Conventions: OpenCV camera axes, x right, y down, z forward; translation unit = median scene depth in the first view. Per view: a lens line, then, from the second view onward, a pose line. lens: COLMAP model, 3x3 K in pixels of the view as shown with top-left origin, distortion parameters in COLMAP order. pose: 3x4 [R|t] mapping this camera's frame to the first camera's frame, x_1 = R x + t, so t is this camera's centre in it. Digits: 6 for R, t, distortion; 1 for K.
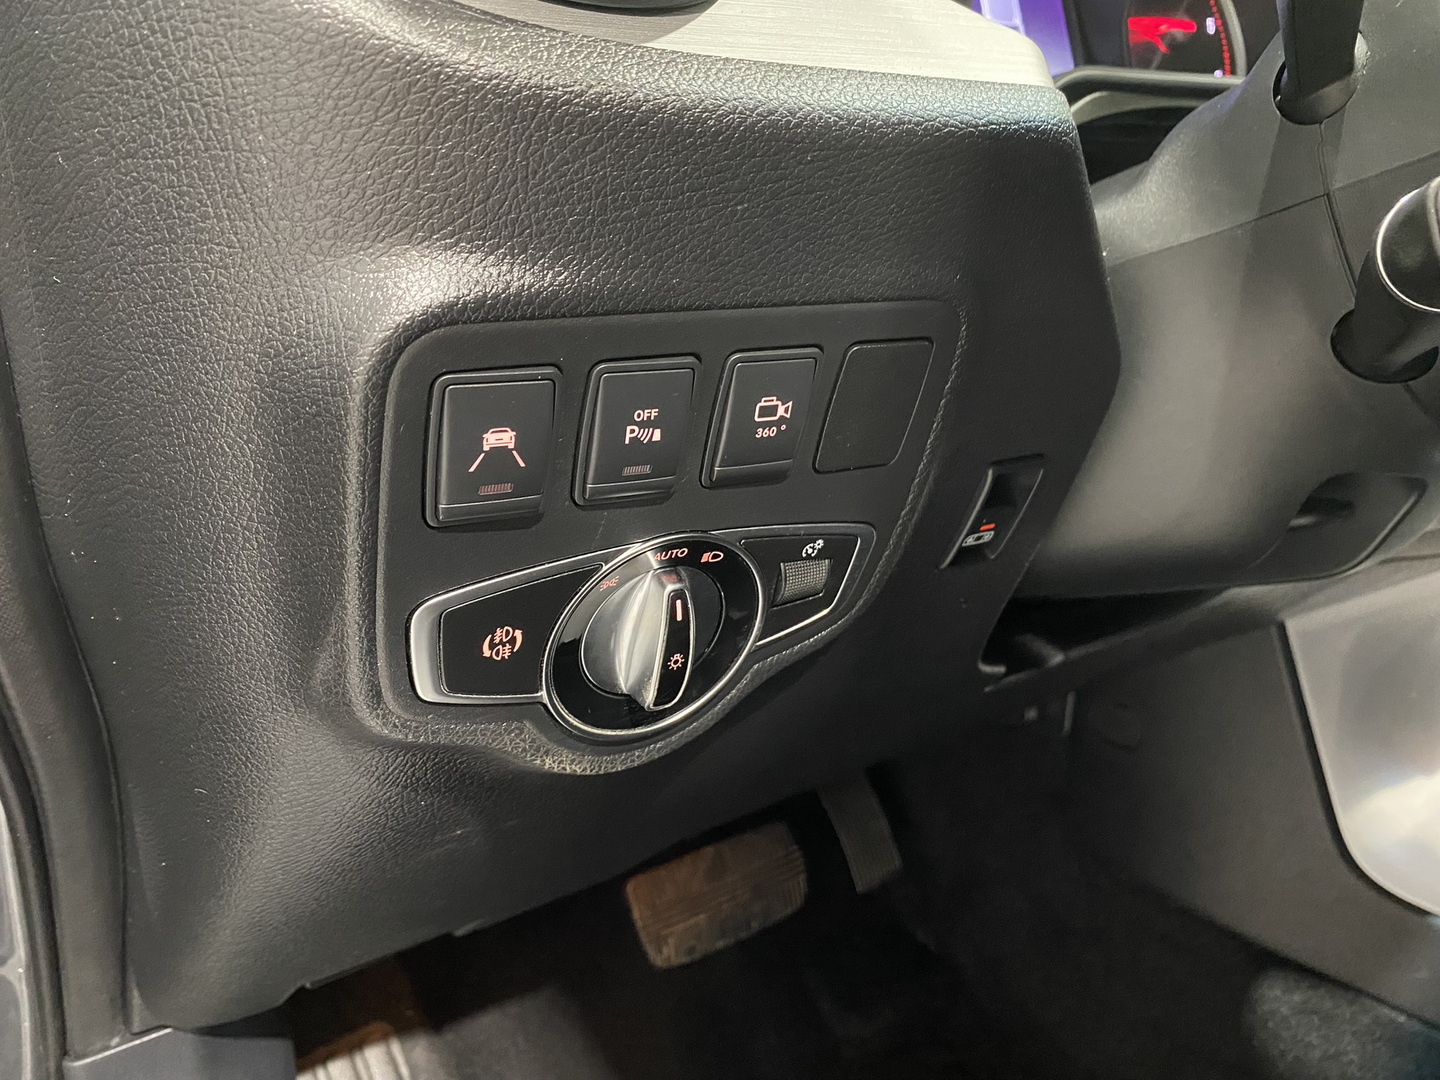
lens RADIAL K [[1067.6, 0, 739.6], [0, 1067.6, 527.1], [0, 0, 1]] dist [0.000912, -0.003651]
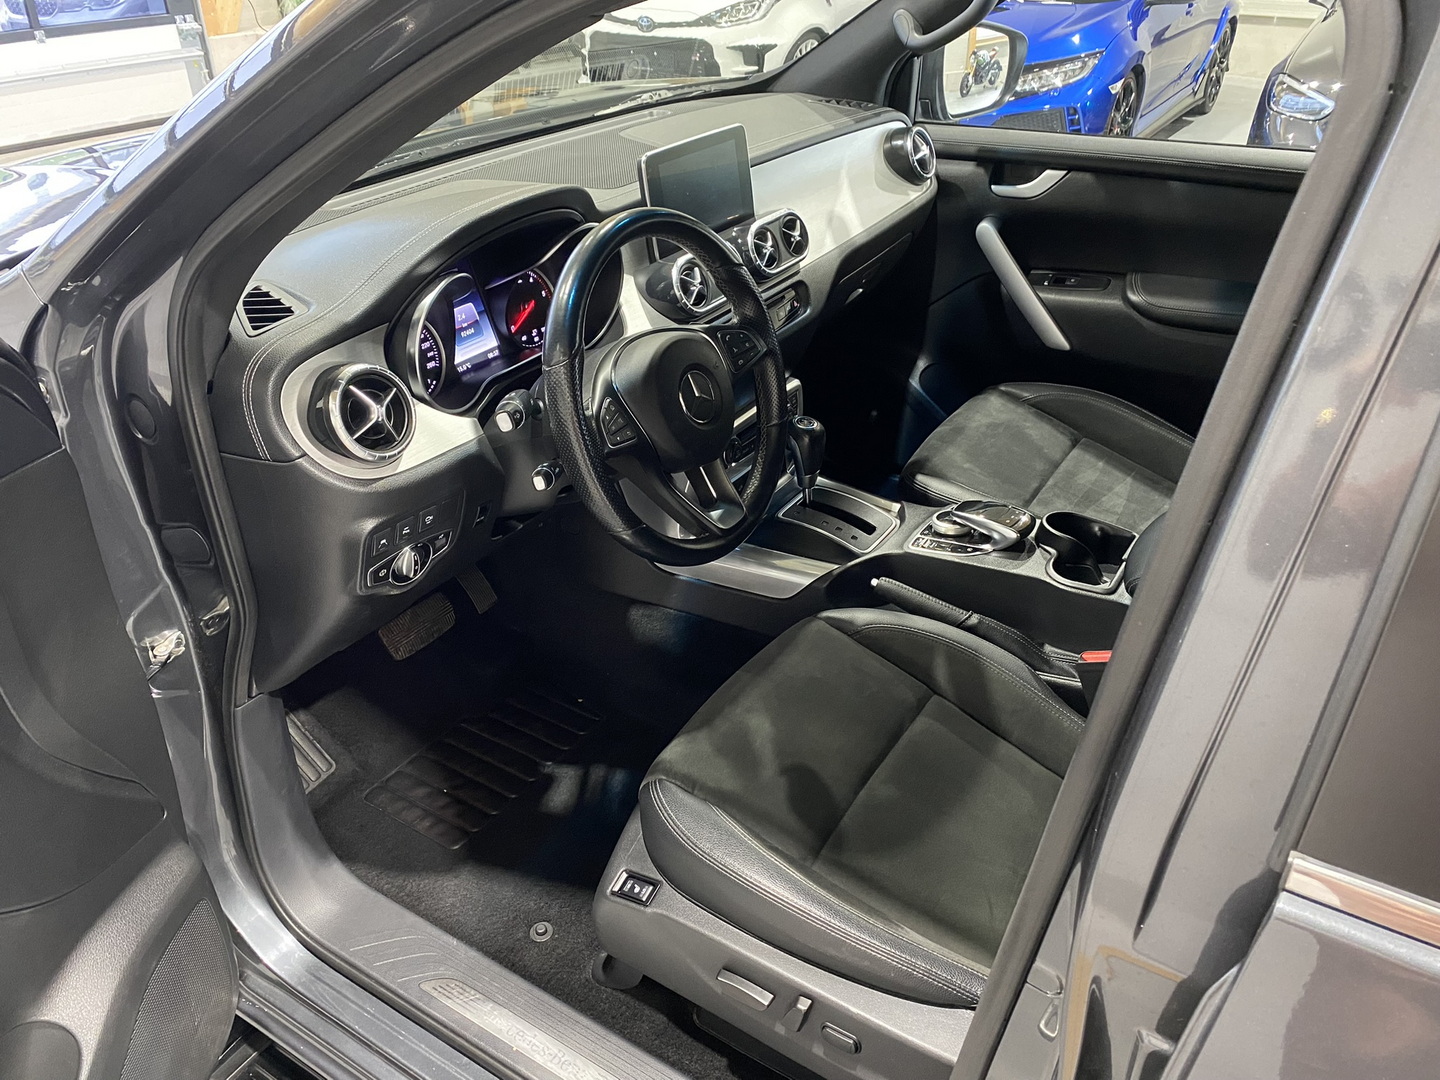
lens RADIAL K [[1067.6, 0, 739.6], [0, 1067.6, 527.1], [0, 0, 1]] dist [0.000912, -0.003651]
pose [[0.926589, -0.192234, 0.323231, -0.212758], [0.109463, 0.960132, 0.257224, -1.034230], [-0.359792, -0.202959, 0.910691, -3.547047]]
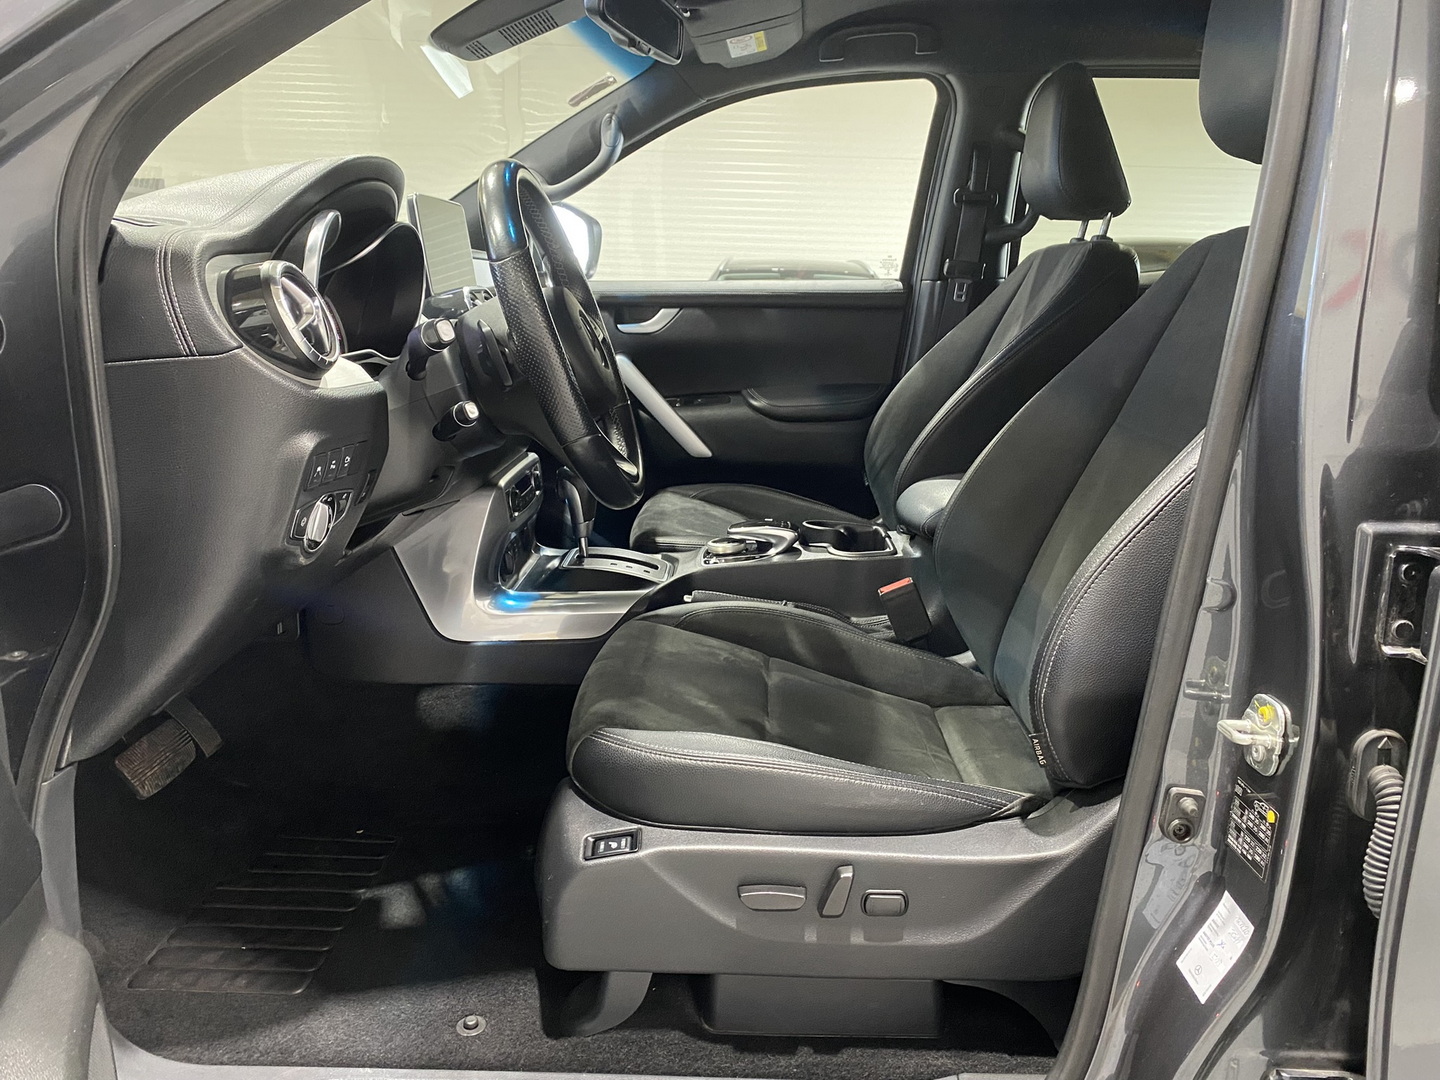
lens RADIAL K [[1083.5, 0, 720.0], [0, 1083.5, 540.0], [0, 0, 1]] dist [0.059291, -0.178106]
pose [[0.591516, -0.159159, 0.790429, -2.250777], [0.216553, 0.975665, 0.034401, 0.334818], [-0.776669, 0.150821, 0.611587, -2.438455]]
